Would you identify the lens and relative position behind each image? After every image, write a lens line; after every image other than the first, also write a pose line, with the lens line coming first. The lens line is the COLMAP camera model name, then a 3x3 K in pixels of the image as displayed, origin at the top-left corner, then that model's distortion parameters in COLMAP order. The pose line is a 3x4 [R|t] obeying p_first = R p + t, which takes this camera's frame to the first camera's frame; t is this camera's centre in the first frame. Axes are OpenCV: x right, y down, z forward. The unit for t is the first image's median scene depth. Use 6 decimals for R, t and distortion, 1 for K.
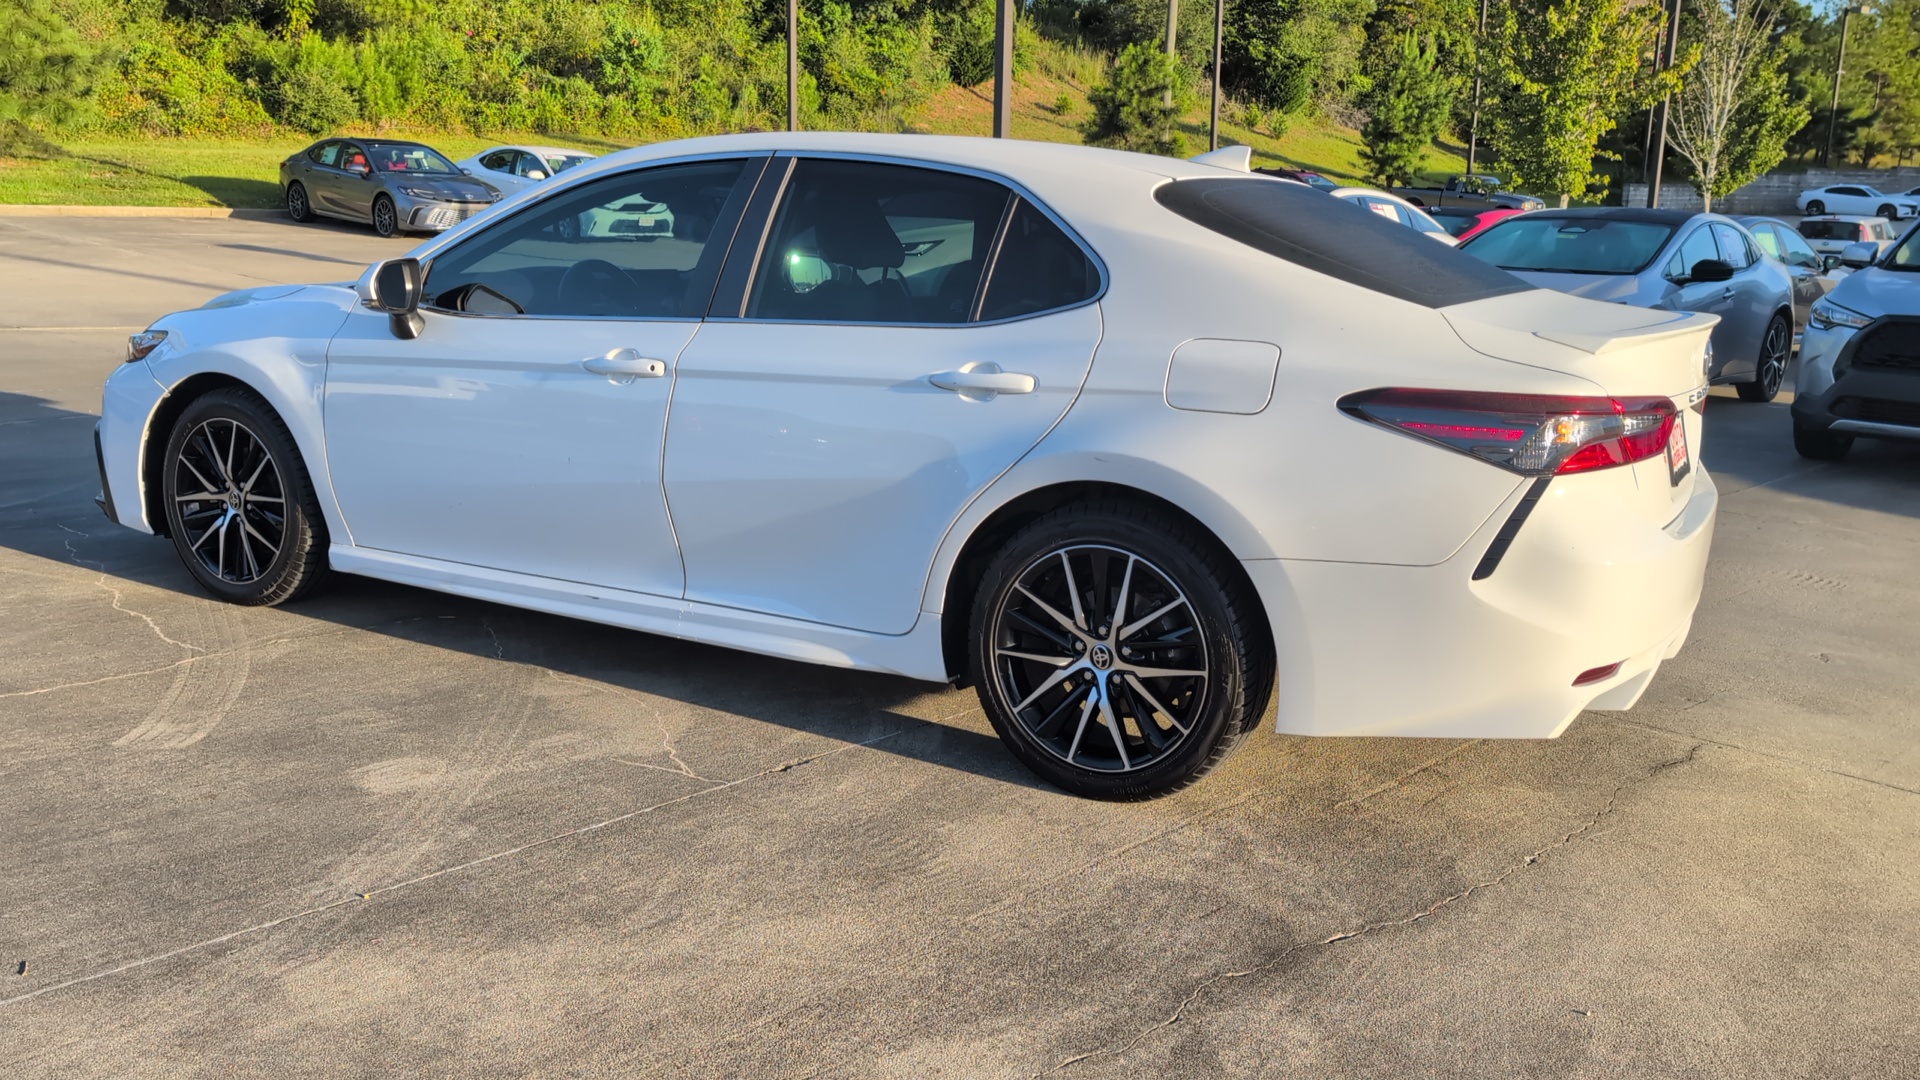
lens RADIAL K [[1622.9, 0, 981.1], [0, 1622.9, 537.9], [0, 0, 1]] dist [0.062700, -0.093630]
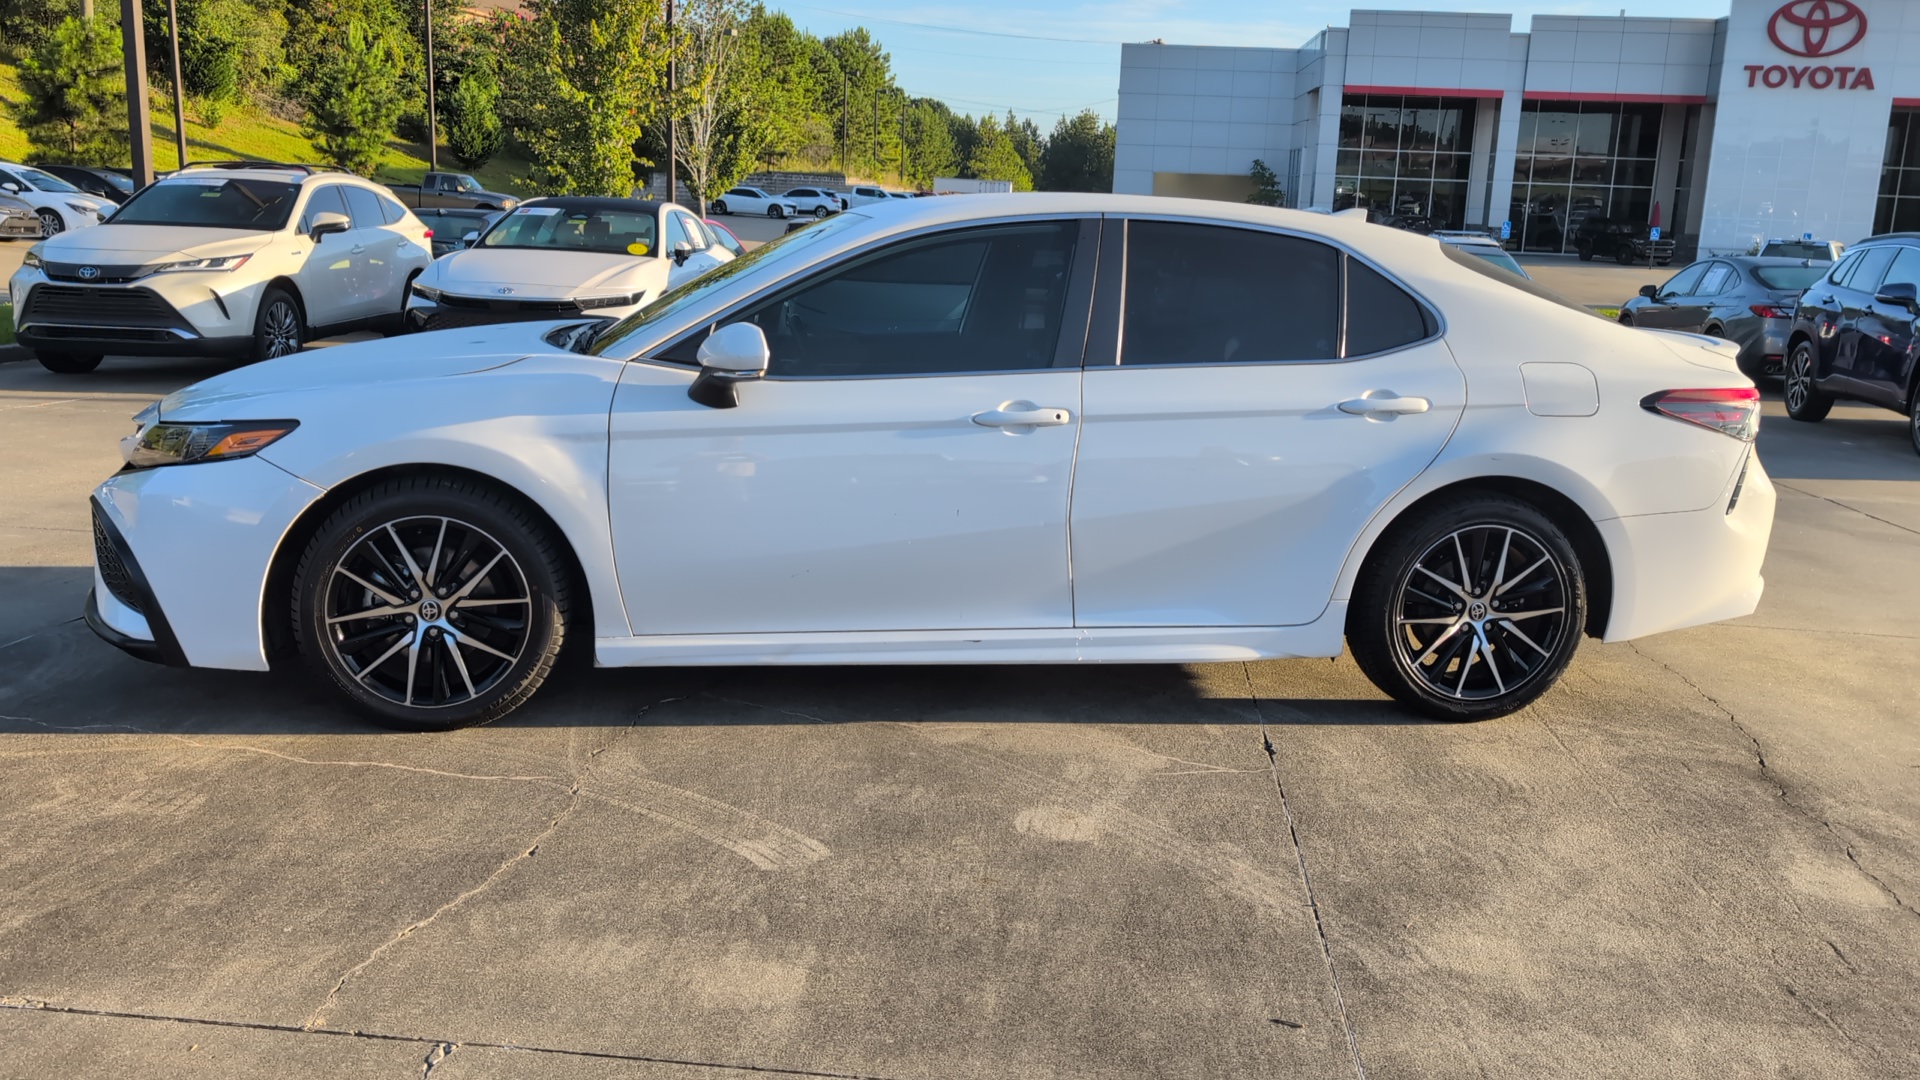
lens RADIAL K [[1603.3, 0, 964.2], [0, 1603.3, 574.5], [0, 0, 1]] dist [0.038973, -0.066480]
pose [[0.787405, -0.134409, 0.601604, -0.895482], [0.116613, 0.990796, 0.068734, -0.080779], [-0.605305, 0.016033, 0.795832, 0.199022]]
